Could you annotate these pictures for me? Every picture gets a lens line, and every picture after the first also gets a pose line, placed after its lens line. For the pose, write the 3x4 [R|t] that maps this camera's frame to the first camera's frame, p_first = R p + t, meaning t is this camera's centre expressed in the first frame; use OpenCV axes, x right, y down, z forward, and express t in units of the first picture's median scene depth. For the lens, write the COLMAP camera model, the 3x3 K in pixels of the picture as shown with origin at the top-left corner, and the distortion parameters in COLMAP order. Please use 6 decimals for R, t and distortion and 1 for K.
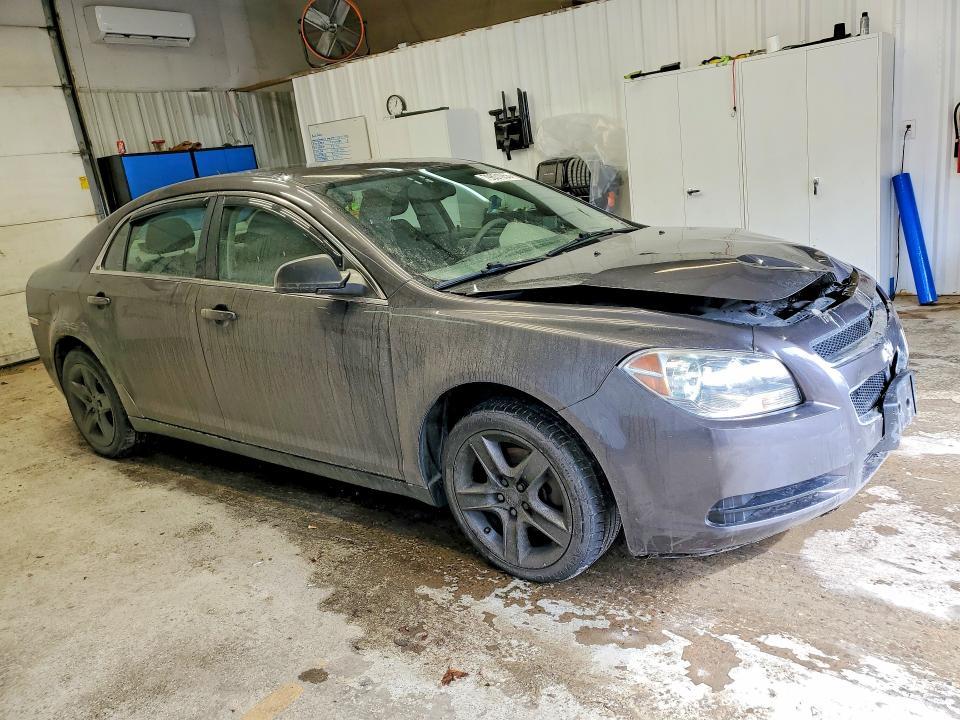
lens RADIAL K [[744.4, 0, 497.4], [0, 744.4, 360.8], [0, 0, 1]] dist [0.004165, 0.002037]
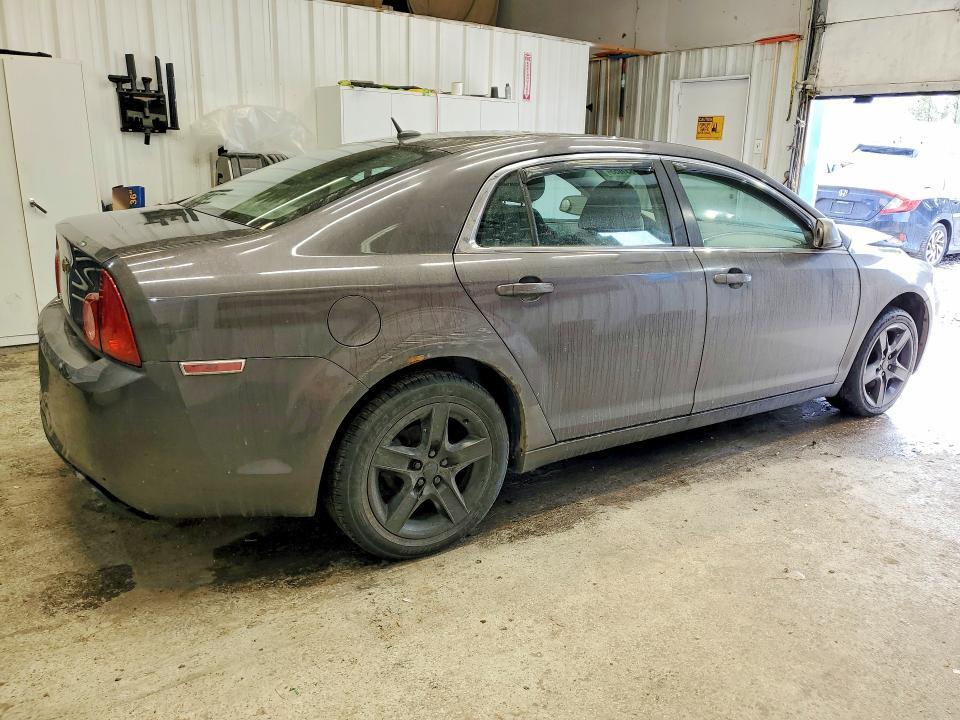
lens RADIAL K [[744.4, 0, 497.4], [0, 744.4, 360.8], [0, 0, 1]] dist [0.004165, 0.002037]
pose [[0.315685, -0.124707, 0.940633, -0.642271], [0.179514, 0.981273, 0.069849, -0.035527], [-0.931728, 0.146806, 0.332160, 0.435485]]
